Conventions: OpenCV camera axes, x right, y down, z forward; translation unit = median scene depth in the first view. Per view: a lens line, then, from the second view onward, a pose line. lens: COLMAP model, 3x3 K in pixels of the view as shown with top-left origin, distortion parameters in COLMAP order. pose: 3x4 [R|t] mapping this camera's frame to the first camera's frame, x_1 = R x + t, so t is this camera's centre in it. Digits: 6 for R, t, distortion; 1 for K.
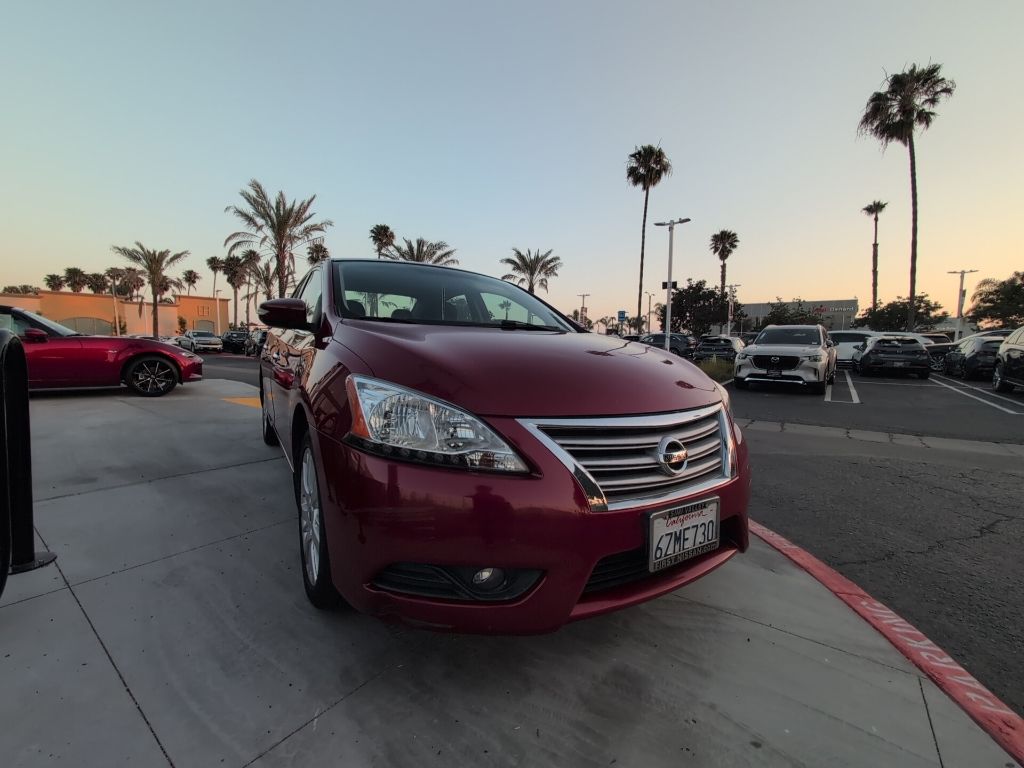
lens RADIAL K [[432.5, 0, 513.6], [0, 432.5, 384.4], [0, 0, 1]] dist [-0.002229, 0.000751]
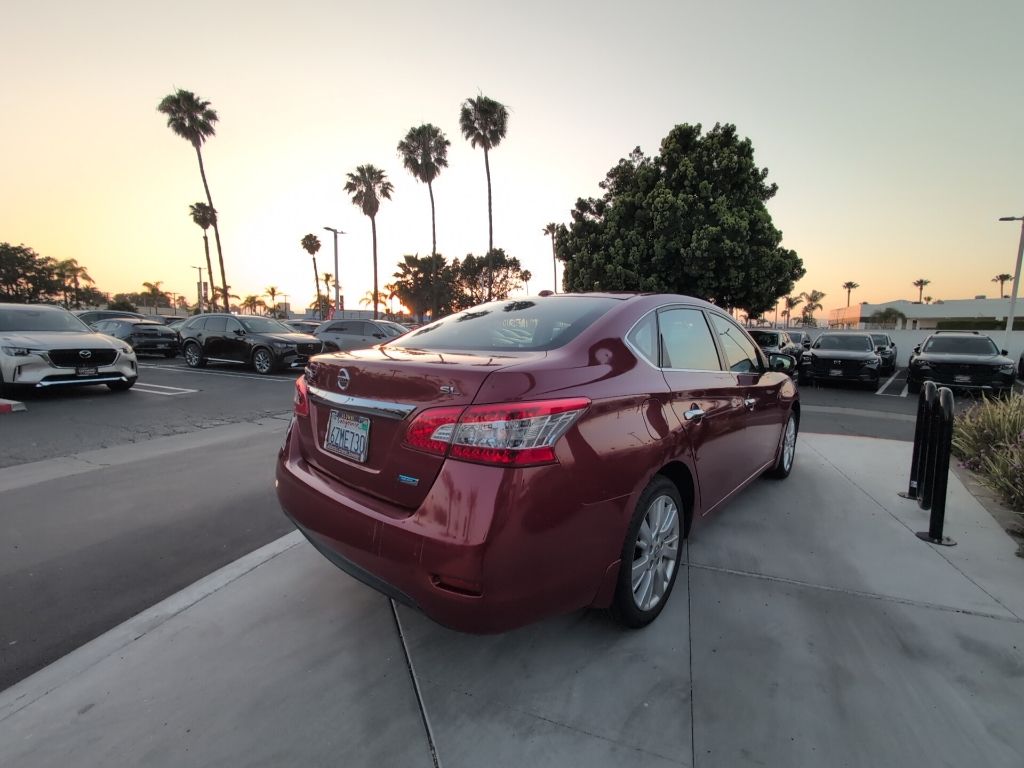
lens RADIAL K [[432.5, 0, 515.1], [0, 432.5, 385.5], [0, 0, 1]] dist [-0.002229, 0.000751]
pose [[-0.259245, -0.136229, 0.956156, -0.121216], [0.061741, 0.985640, 0.157170, -0.026437], [-0.963836, 0.099780, -0.247111, 0.156601]]
